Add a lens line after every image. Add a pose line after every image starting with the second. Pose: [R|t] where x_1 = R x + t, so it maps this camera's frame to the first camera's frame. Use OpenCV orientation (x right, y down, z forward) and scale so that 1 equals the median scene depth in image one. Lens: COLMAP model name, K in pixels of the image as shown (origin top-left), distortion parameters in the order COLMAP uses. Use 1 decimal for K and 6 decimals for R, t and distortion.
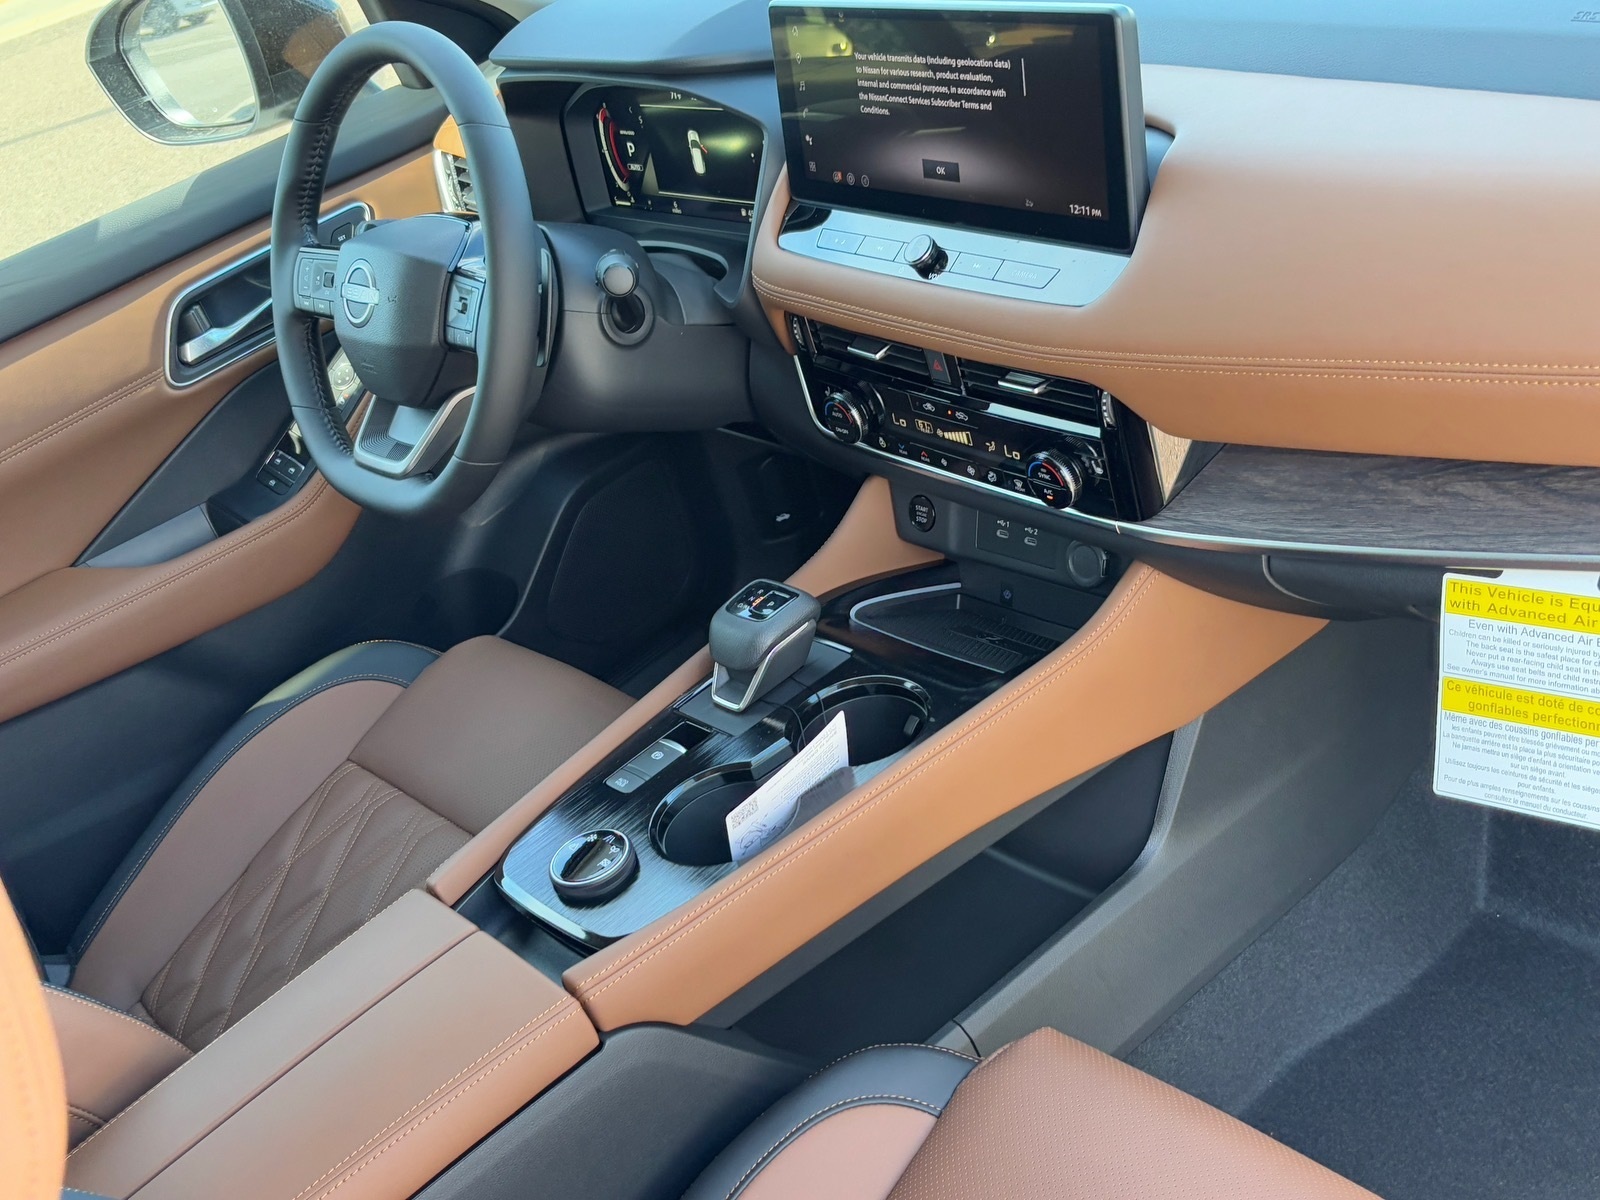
lens RADIAL K [[1726.6, 0, 775.6], [0, 1726.6, 611.1], [0, 0, 1]] dist [0.057703, 0.000000]
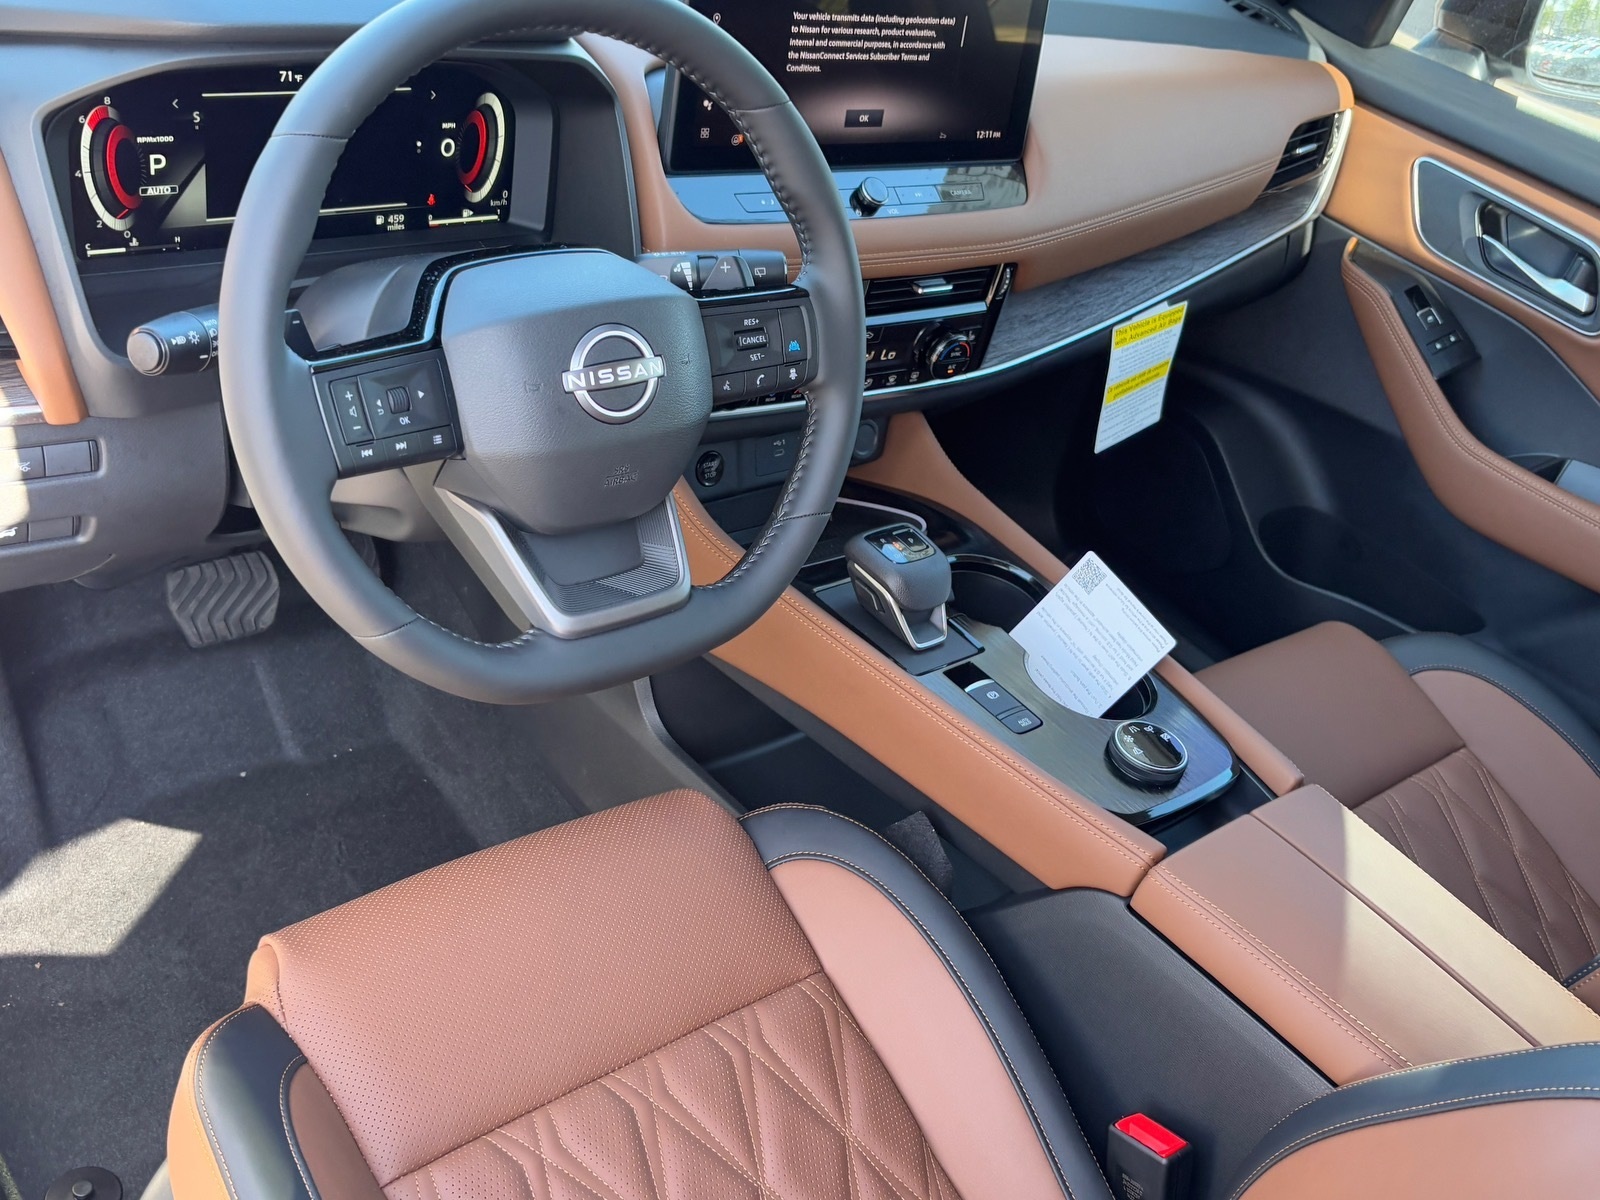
lens RADIAL K [[1643.4, 0, 804.0], [0, 1643.4, 630.2], [0, 0, 1]] dist [-0.001722, 0.000000]
pose [[-0.025916, -0.346682, 0.937625, -1.015920], [0.314777, 0.887397, 0.336811, -0.331599], [-0.948812, 0.303871, 0.086130, 1.049975]]
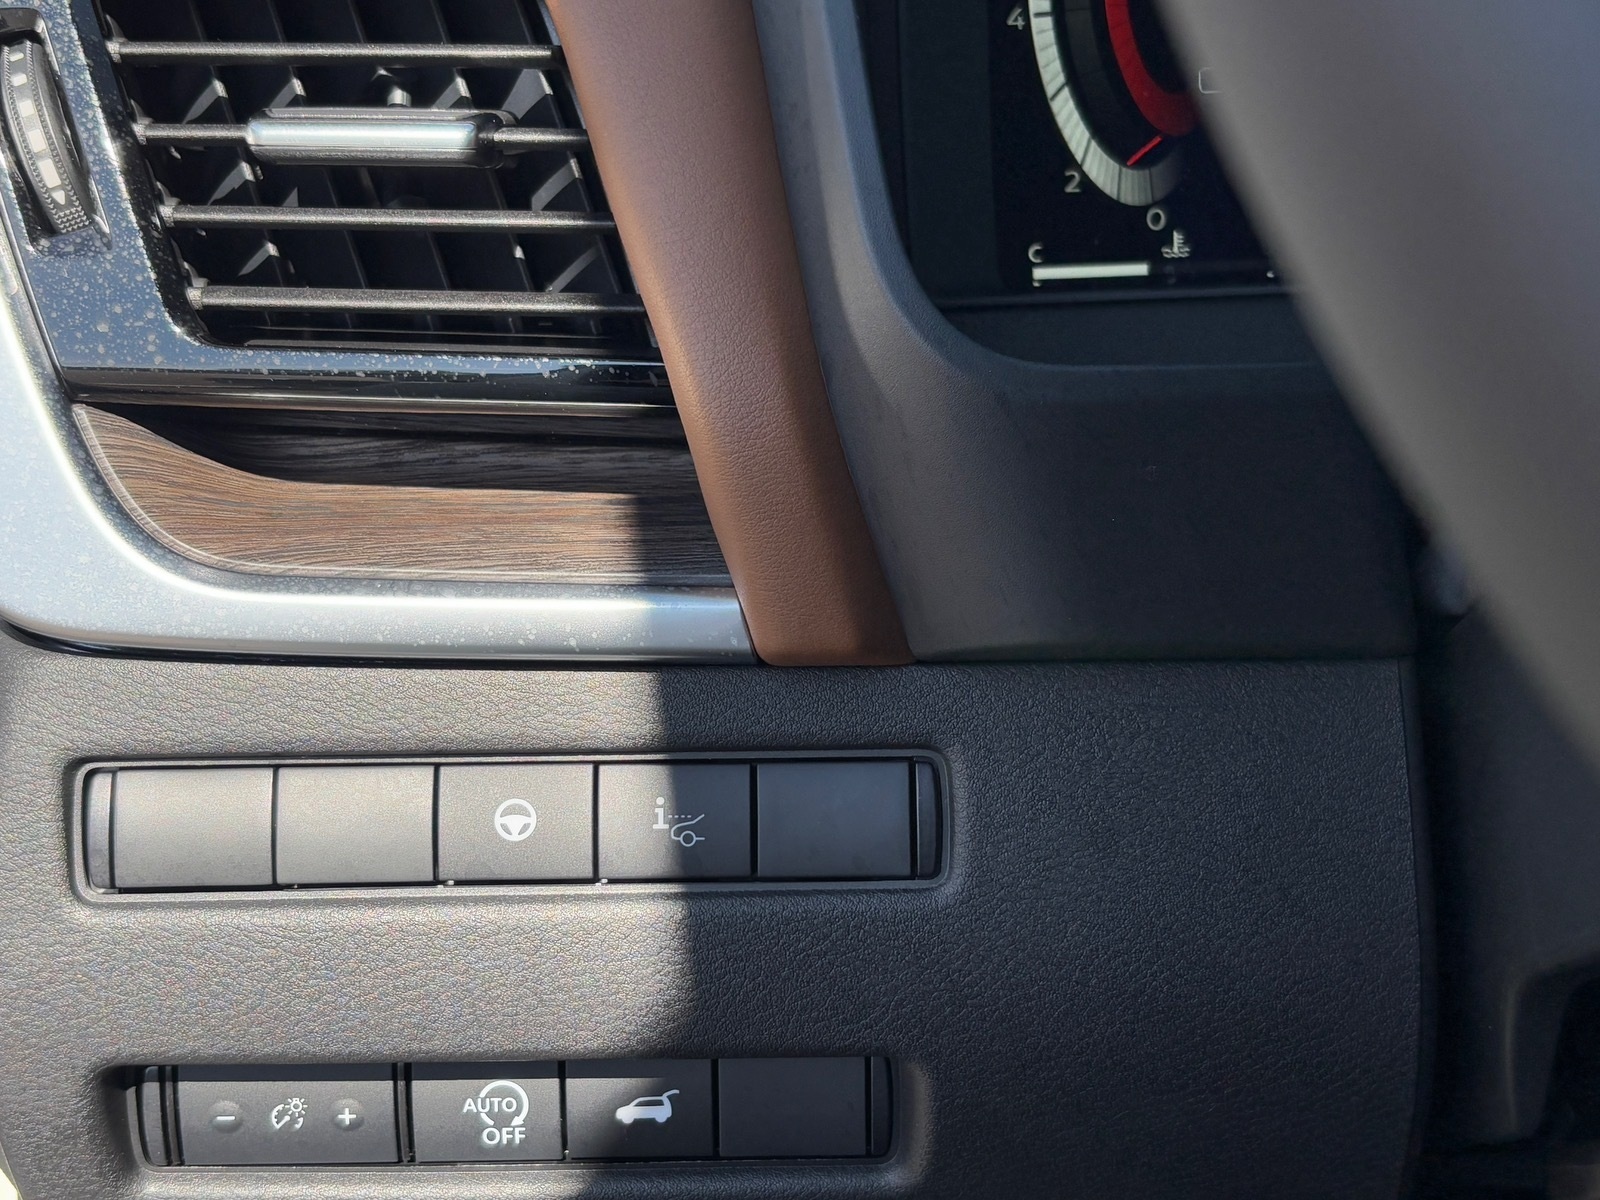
lens RADIAL K [[2198.4, 0, 809.8], [0, 2198.4, 637.2], [0, 0, 1]] dist [0.113395, 0.000000]
pose [[0.608492, 0.098693, 0.787399, -0.441702], [0.290425, 0.895703, -0.336705, -0.165226], [-0.738506, 0.433562, 0.516365, 1.281949]]
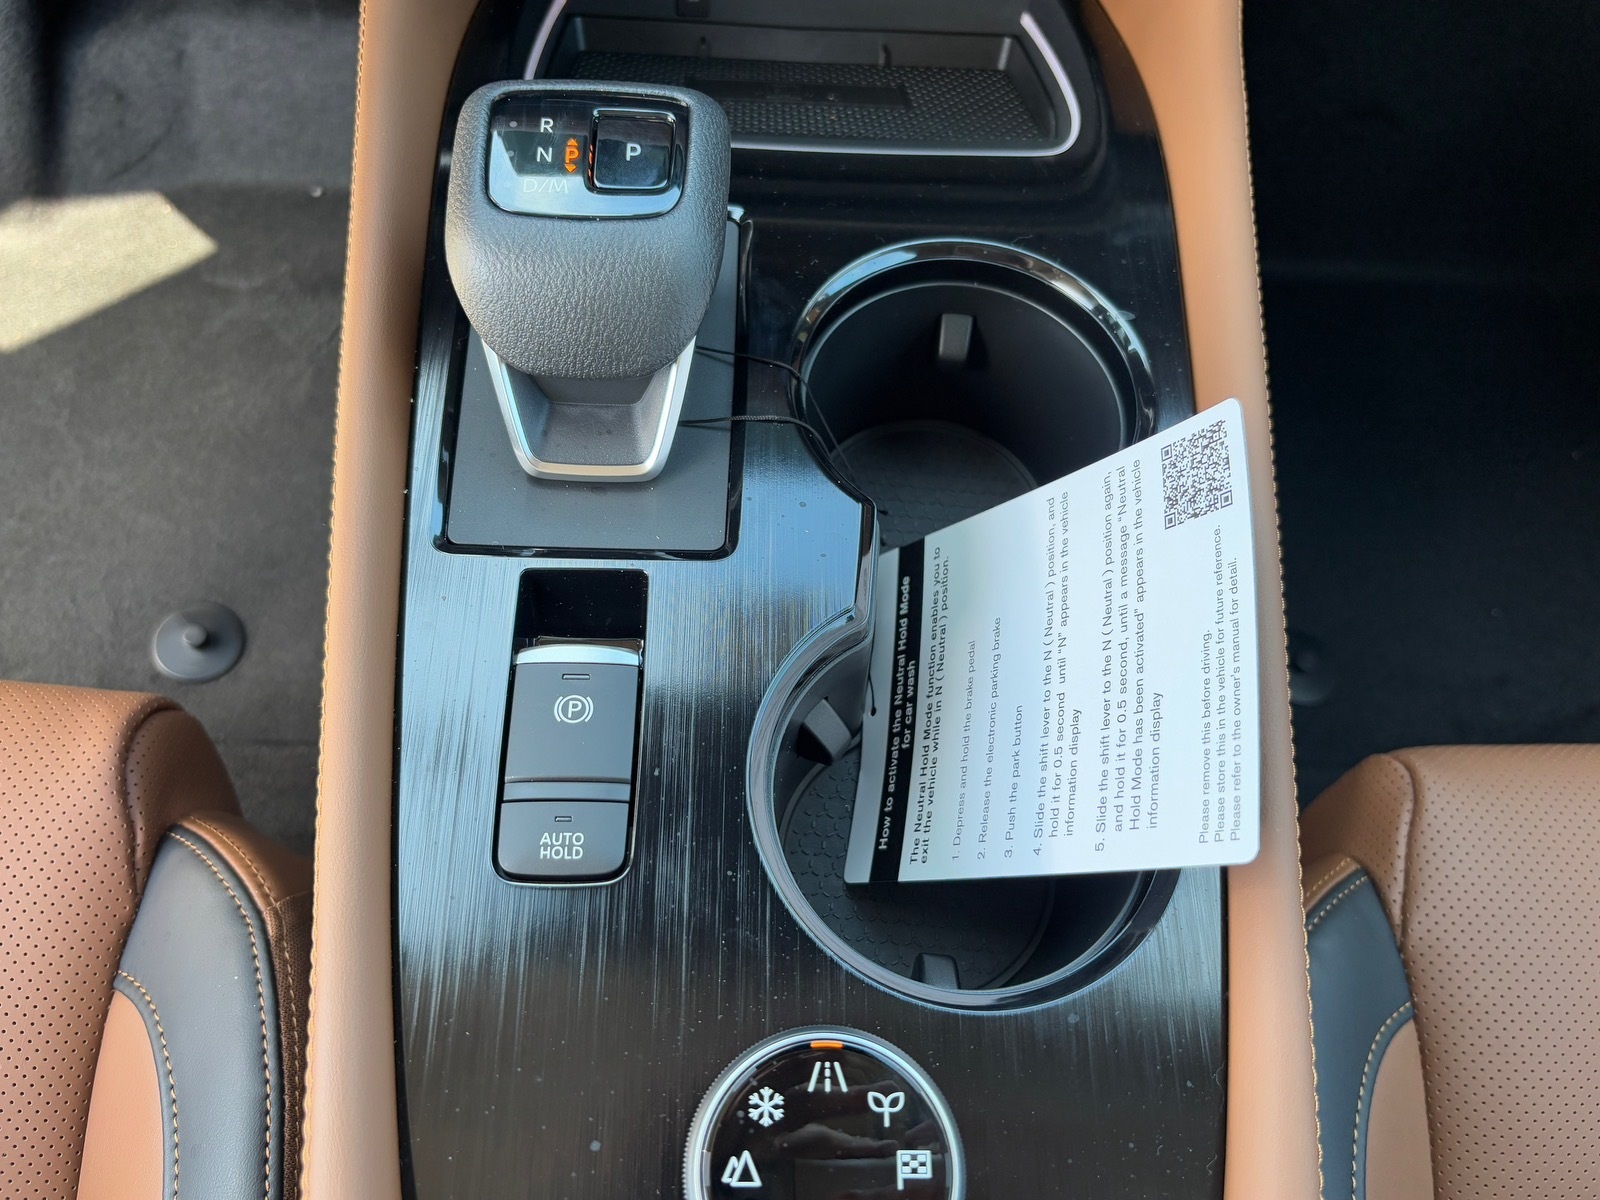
lens RADIAL K [[1278.4, 0, 798.0], [0, 1278.4, 598.4], [0, 0, 1]] dist [0.009195, -0.005392]
pose [[0.623159, -0.500936, 0.600613, -0.187381], [0.183410, 0.840140, 0.510417, -0.055129], [-0.760285, -0.207913, 0.615417, 0.849416]]
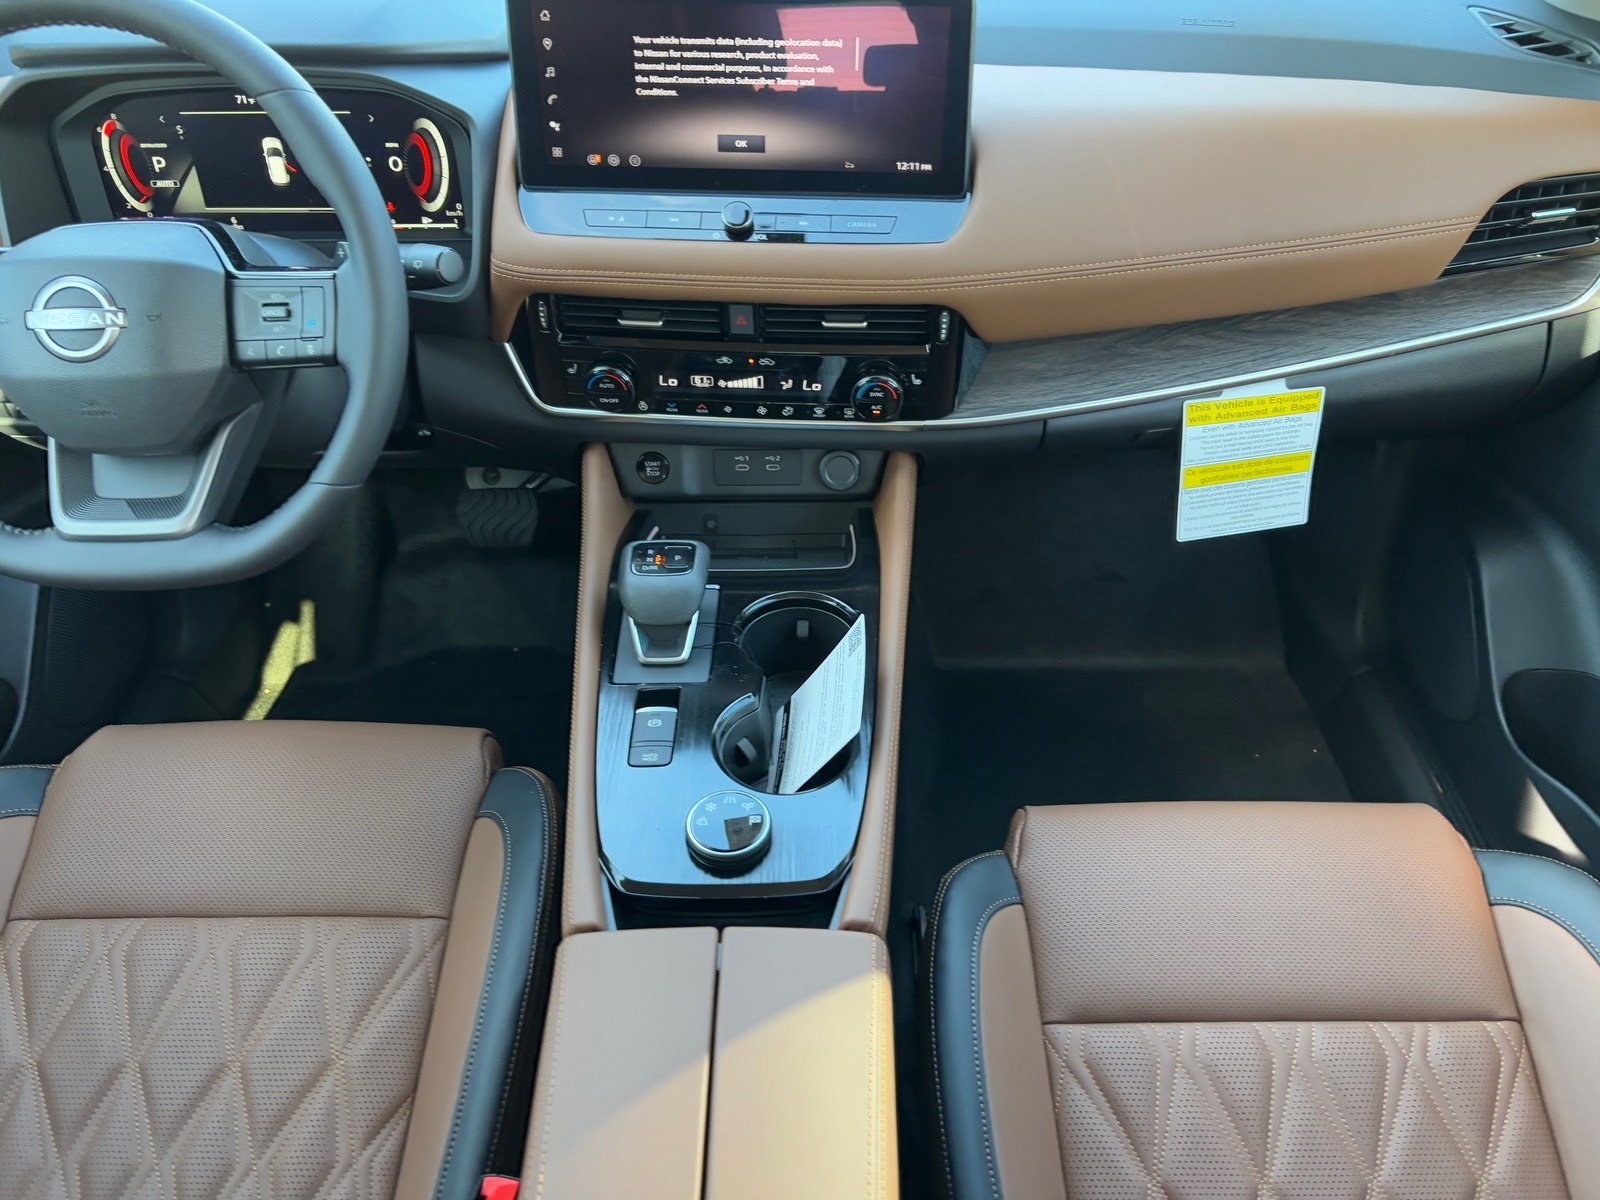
lens RADIAL K [[1220.9, 0, 803.0], [0, 1220.9, 593.0], [0, 0, 1]] dist [0.042179, -0.055795]
pose [[0.648616, -0.247283, 0.719825, -0.532554], [0.242295, 0.963633, 0.112713, -0.051778], [-0.721520, 0.101302, 0.684943, 0.451526]]
